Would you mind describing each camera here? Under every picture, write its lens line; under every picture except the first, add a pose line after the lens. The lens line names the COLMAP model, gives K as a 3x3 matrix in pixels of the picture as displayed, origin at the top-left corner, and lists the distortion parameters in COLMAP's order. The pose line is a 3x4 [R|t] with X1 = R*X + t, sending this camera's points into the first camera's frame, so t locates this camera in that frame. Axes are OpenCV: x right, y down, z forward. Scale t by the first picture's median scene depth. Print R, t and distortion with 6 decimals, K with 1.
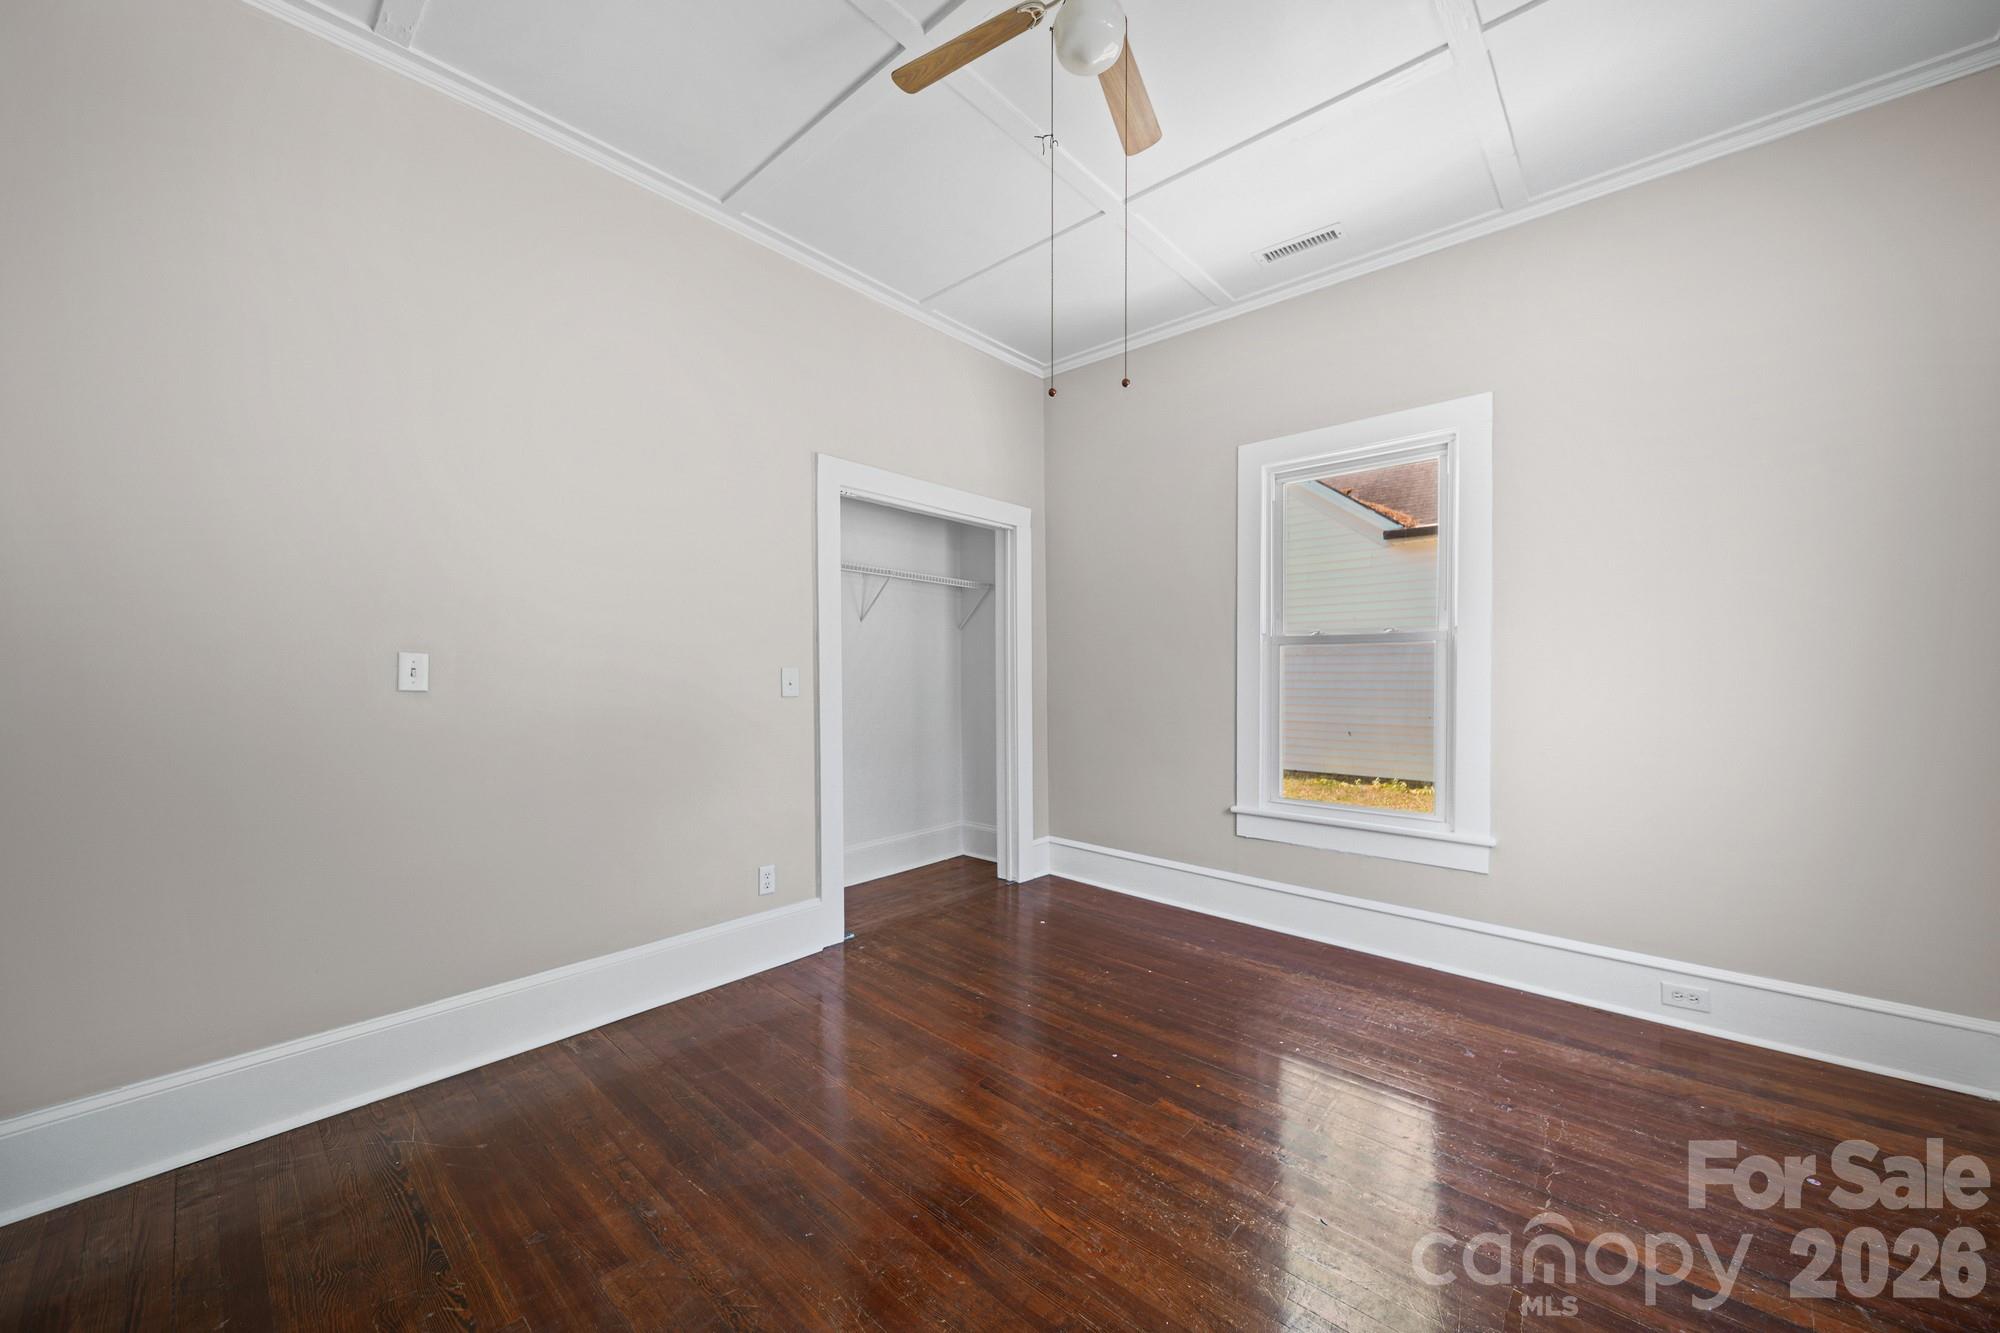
lens RADIAL K [[724.5, 0, 1006.3], [0, 724.5, 684.5], [0, 0, 1]] dist [0.001599, -0.000039]
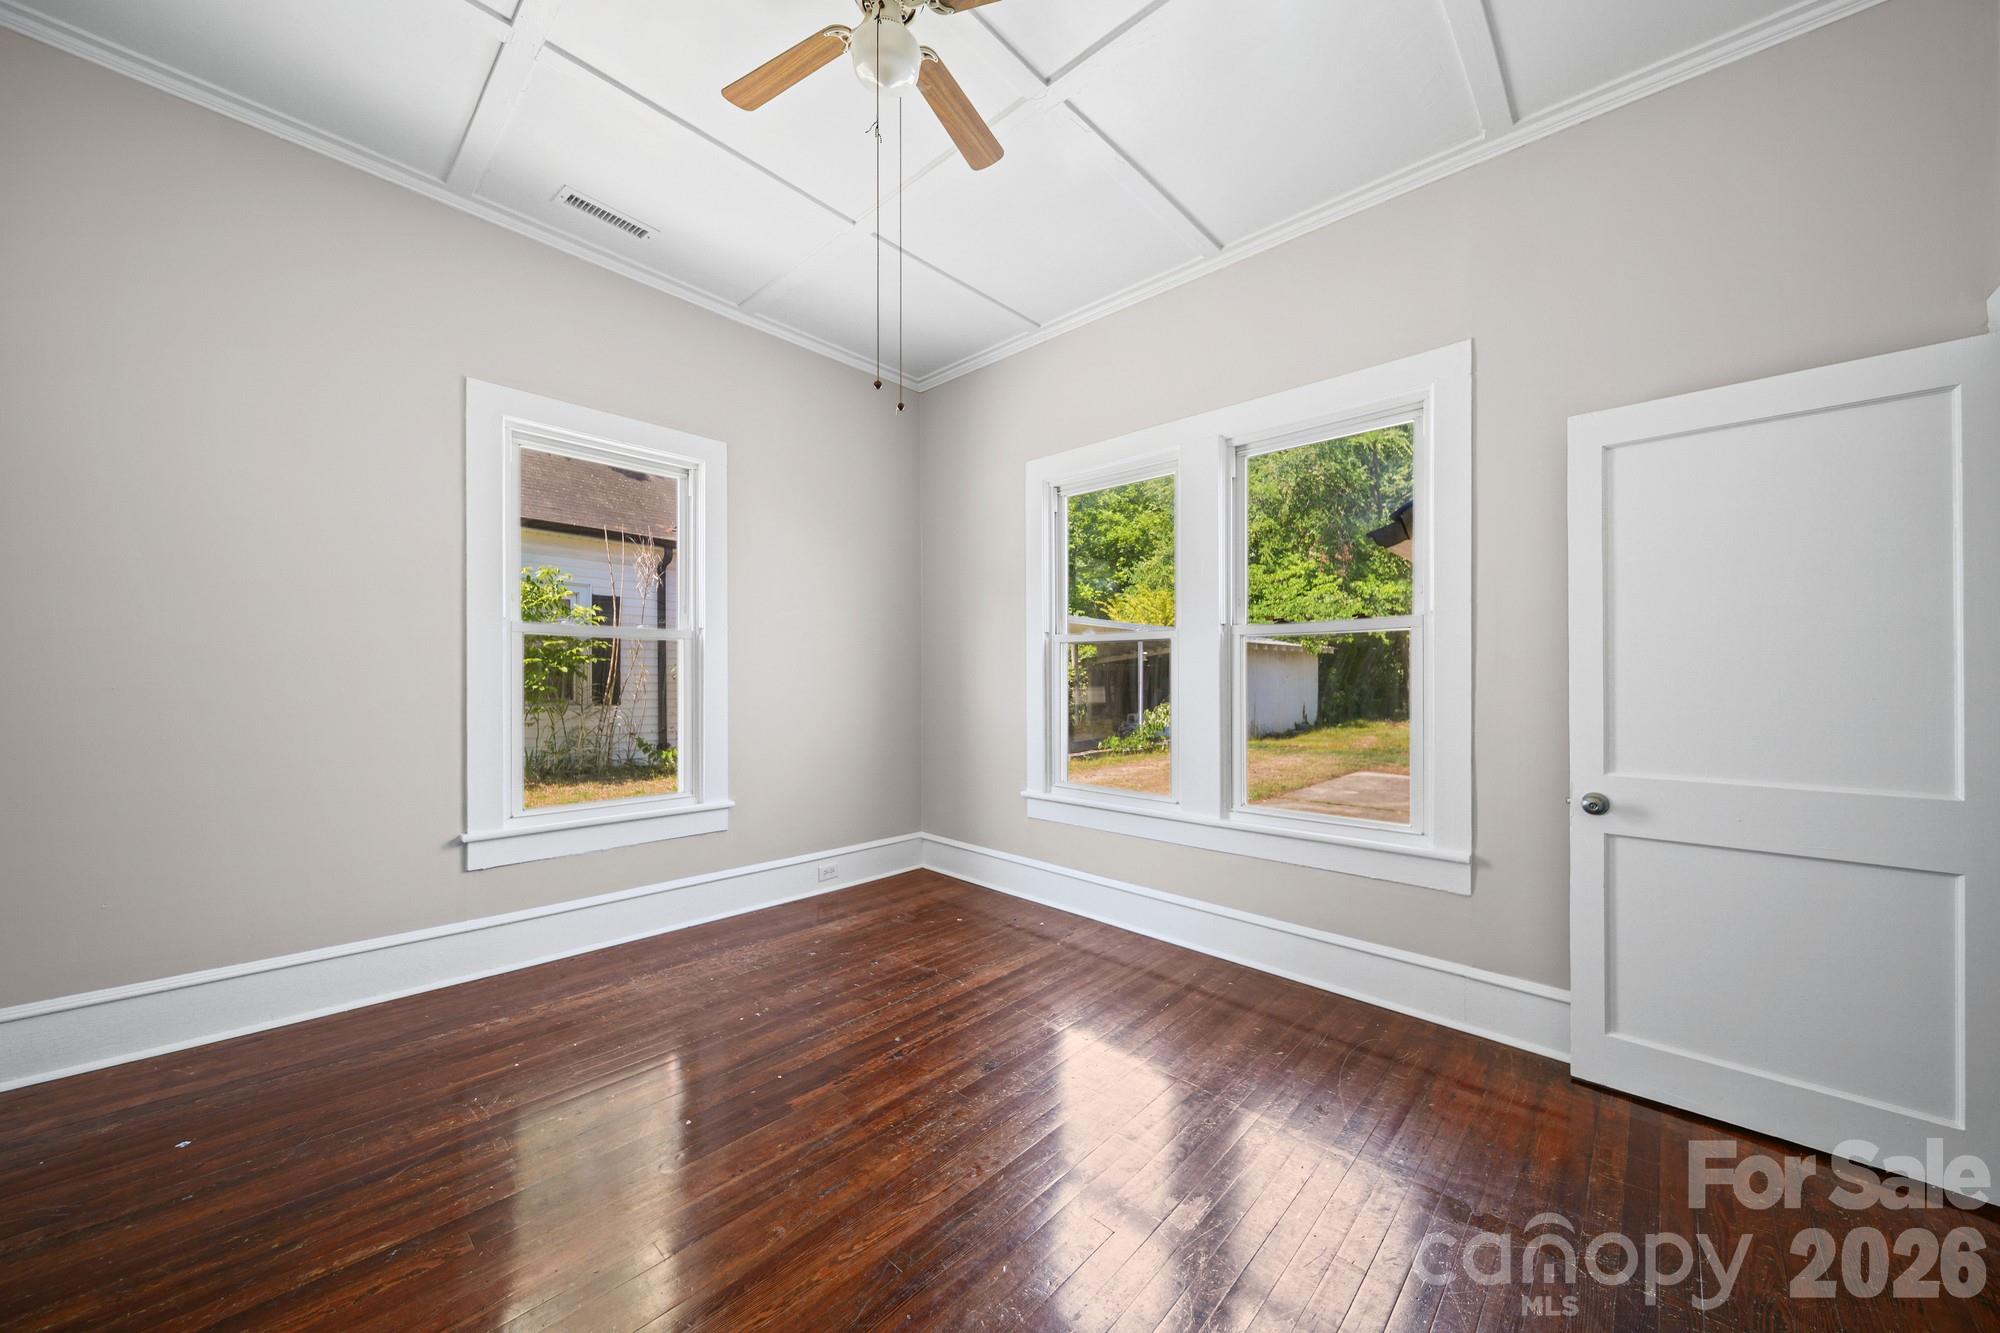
lens RADIAL K [[724.5, 0, 993.1], [0, 724.5, 660.5], [0, 0, 1]] dist [0.001599, -0.000039]
pose [[0.025129, 0.017791, 0.999526, -0.609140], [0.002802, 0.999836, -0.017867, -0.005284], [-0.999680, 0.003249, 0.025075, 0.551897]]
